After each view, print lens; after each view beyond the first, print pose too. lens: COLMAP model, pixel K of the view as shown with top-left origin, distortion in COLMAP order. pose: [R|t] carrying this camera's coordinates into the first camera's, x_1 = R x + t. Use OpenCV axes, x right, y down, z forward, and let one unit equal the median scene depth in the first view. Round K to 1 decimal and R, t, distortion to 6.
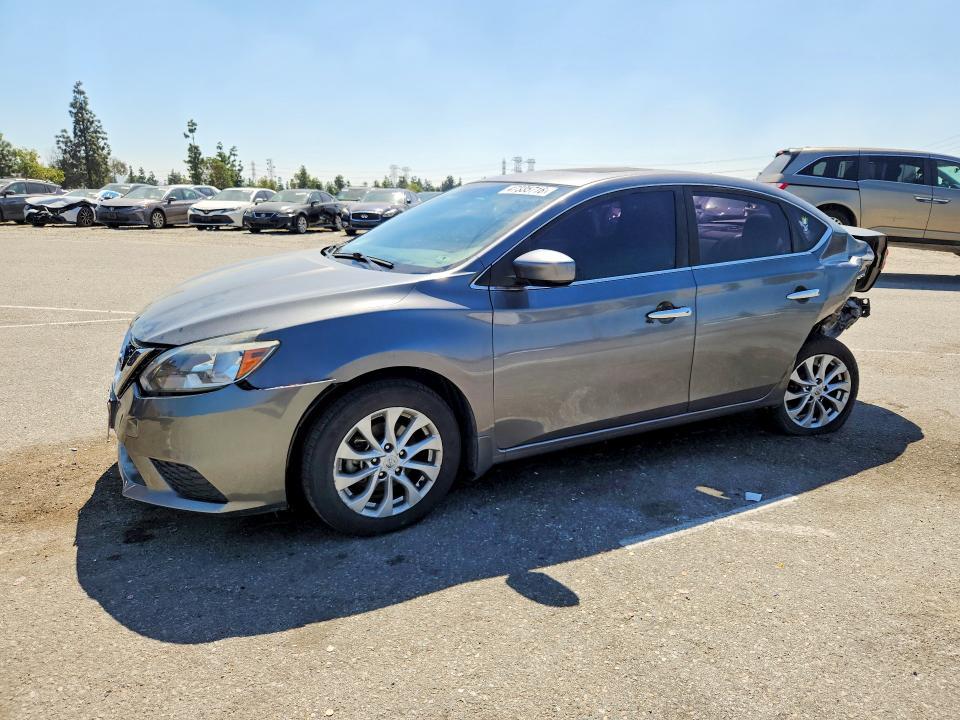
lens RADIAL K [[695.0, 0, 488.0], [0, 695.0, 357.9], [0, 0, 1]] dist [0.021722, -0.008639]
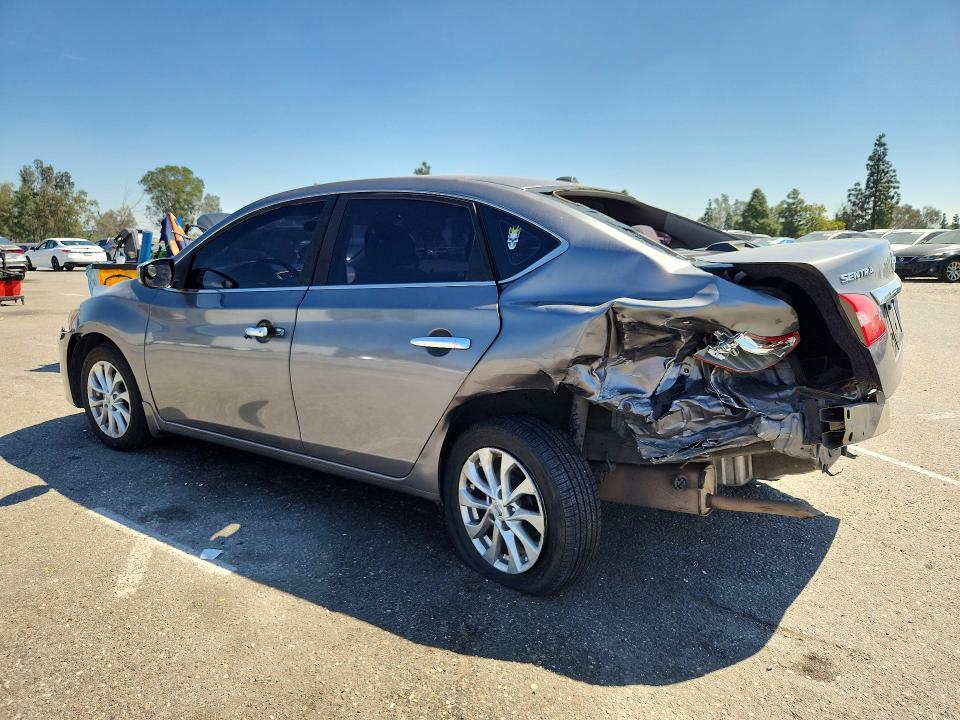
lens RADIAL K [[695.0, 0, 489.7], [0, 695.0, 368.5], [0, 0, 1]] dist [0.021722, -0.008639]
pose [[0.400387, 0.139825, -0.905616, 0.157000], [-0.193491, 0.978907, 0.065595, -0.017464], [0.895685, 0.148965, 0.418996, 0.113117]]
